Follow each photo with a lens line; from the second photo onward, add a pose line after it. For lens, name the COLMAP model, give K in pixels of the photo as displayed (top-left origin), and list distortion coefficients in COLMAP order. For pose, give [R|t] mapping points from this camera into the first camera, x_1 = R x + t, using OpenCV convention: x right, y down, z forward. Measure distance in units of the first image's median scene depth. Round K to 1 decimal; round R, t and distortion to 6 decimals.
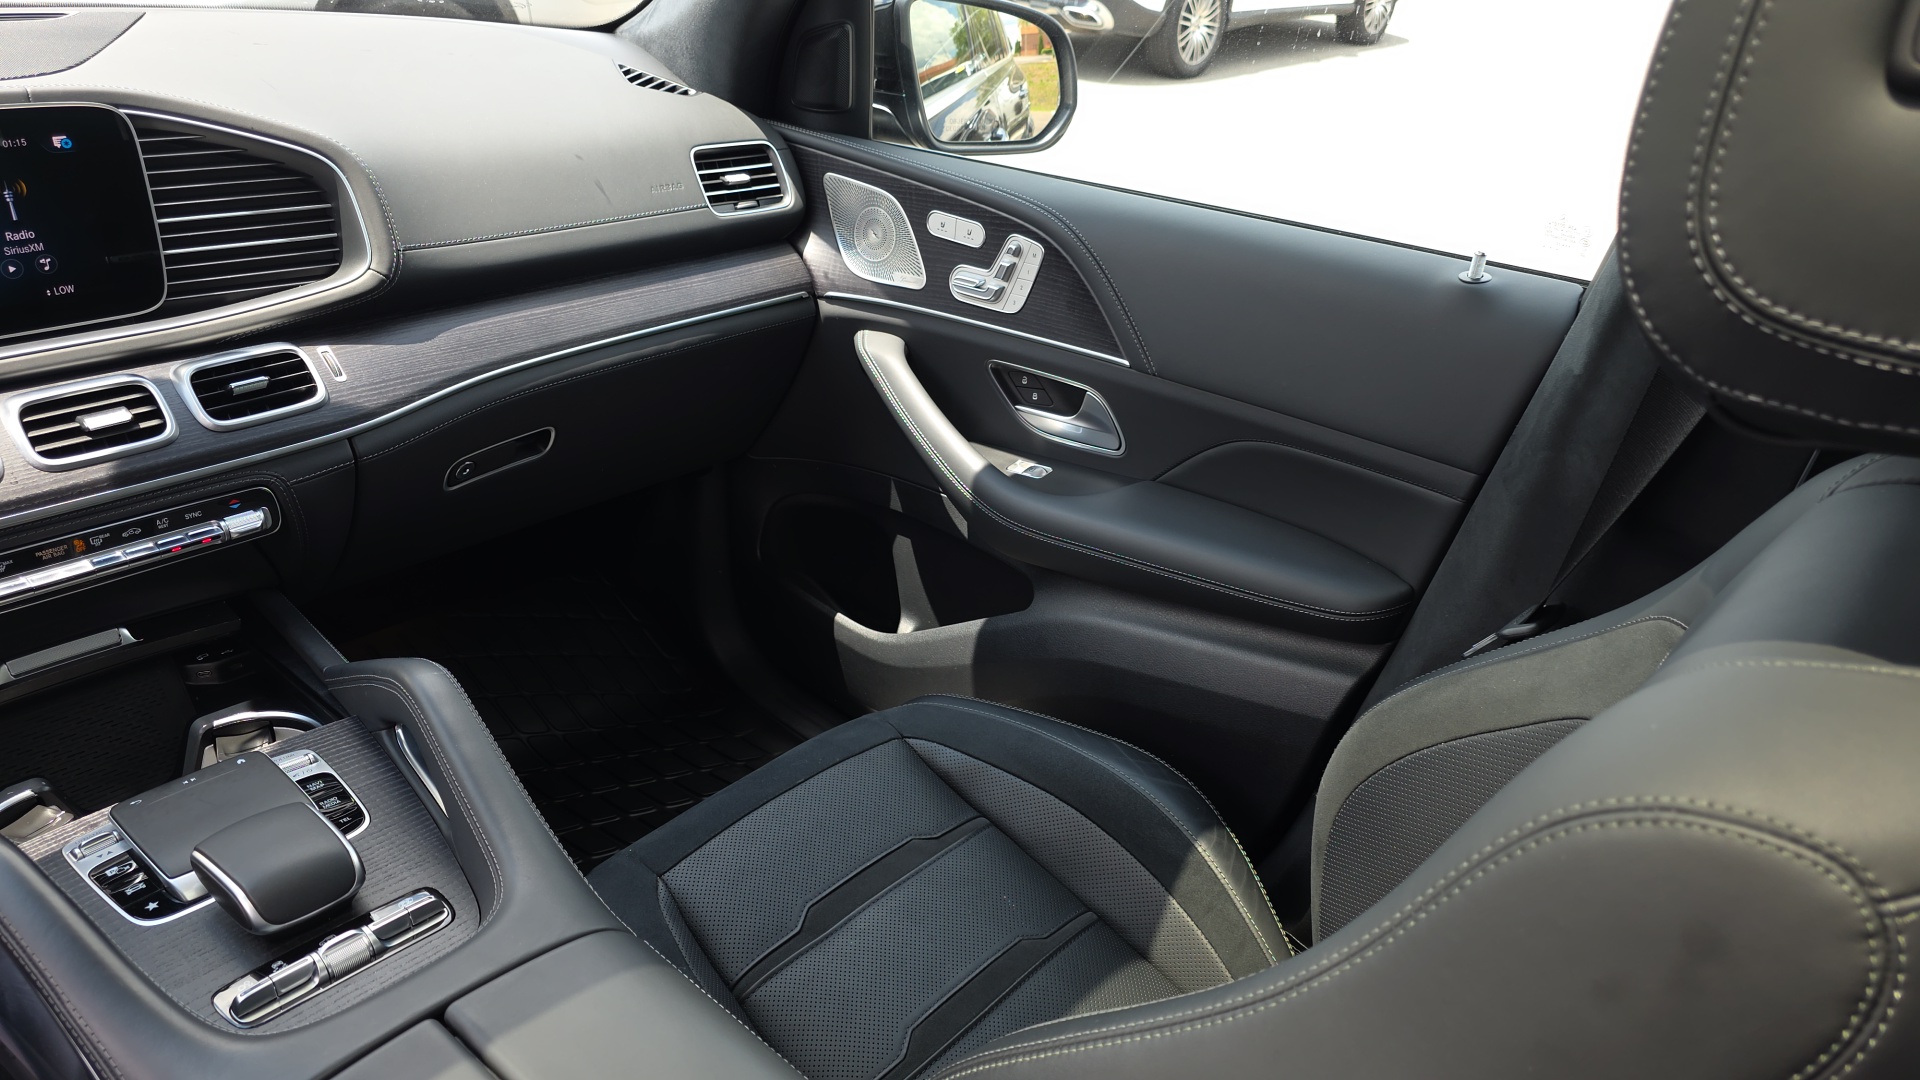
lens RADIAL K [[1310.8, 0, 982.2], [0, 1310.8, 561.5], [0, 0, 1]] dist [0.049491, -0.053322]
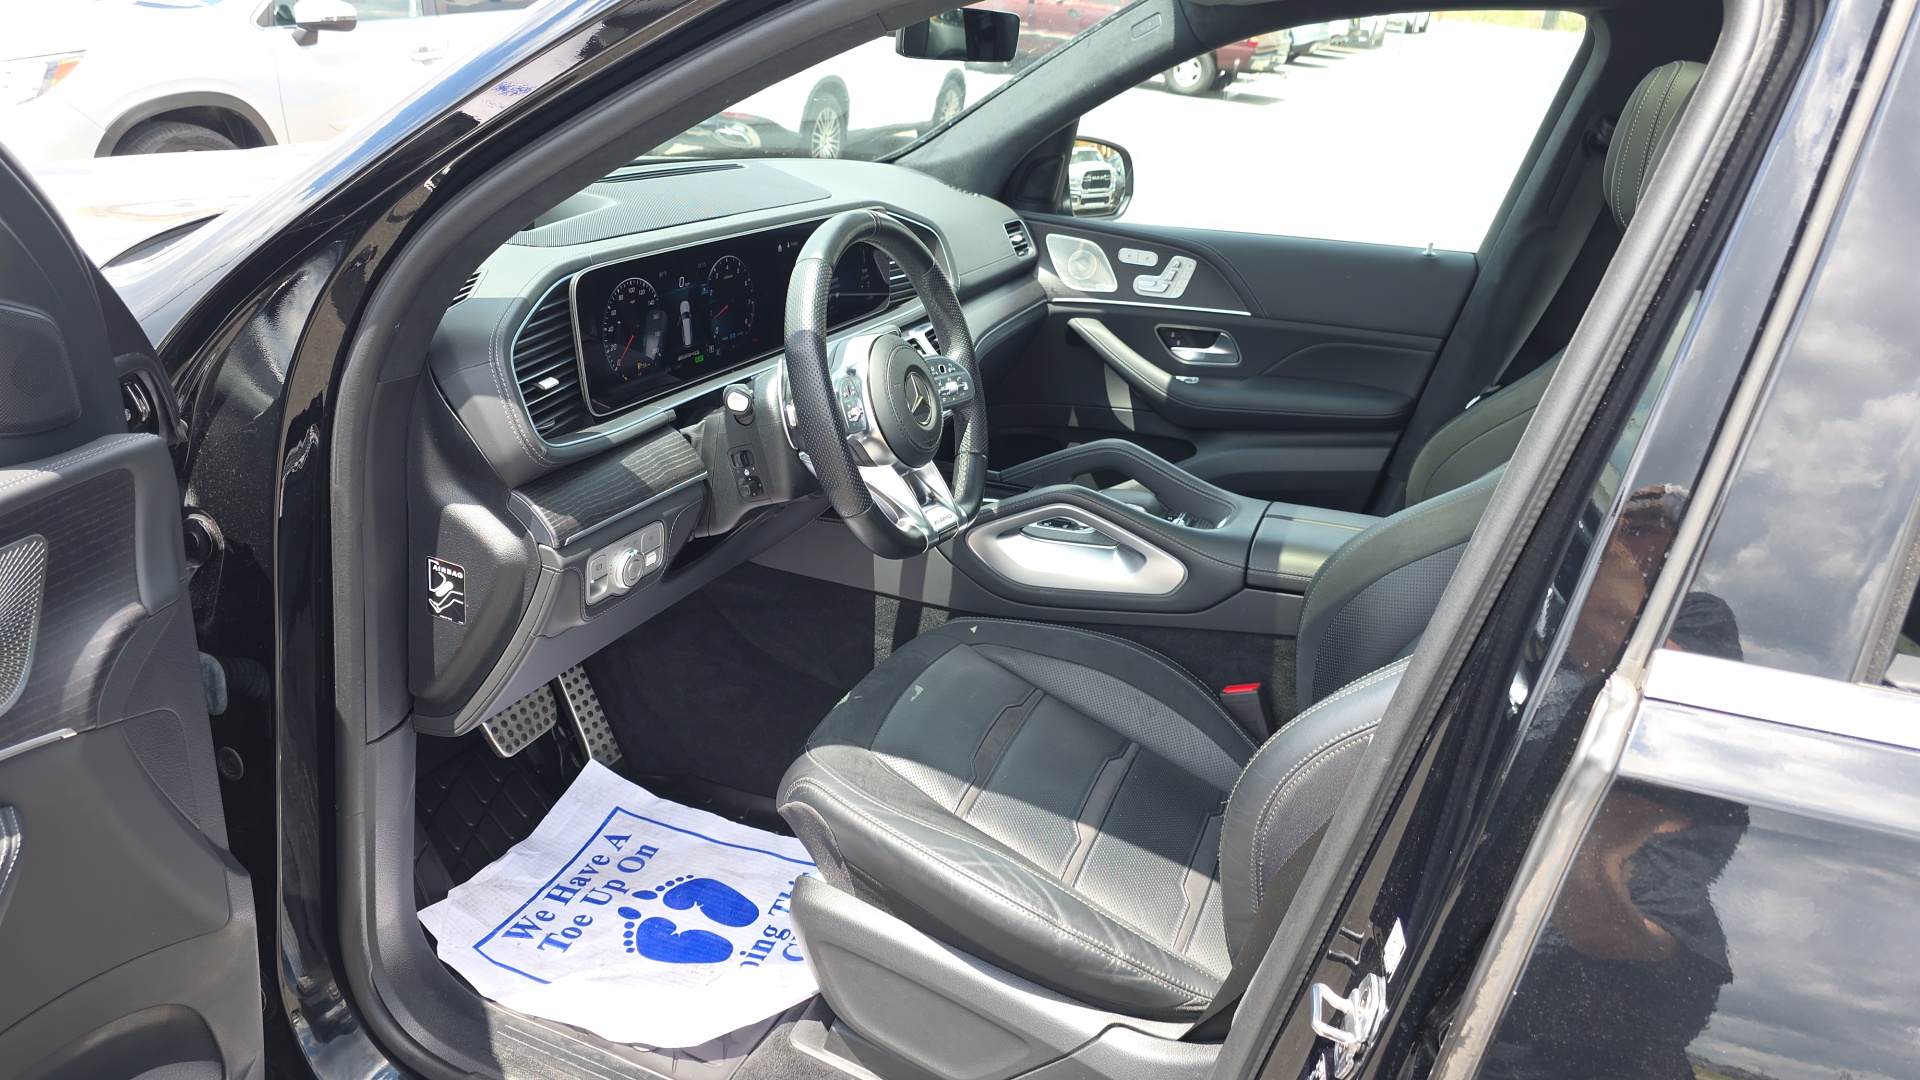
lens RADIAL K [[1273.2, 0, 952.1], [0, 1273.2, 532.0], [0, 0, 1]] dist [0.027146, -0.001391]
pose [[0.944789, -0.123442, 0.303539, -1.115432], [0.149289, 0.986760, -0.063381, 0.271525], [-0.291696, 0.105197, 0.950709, -0.794554]]
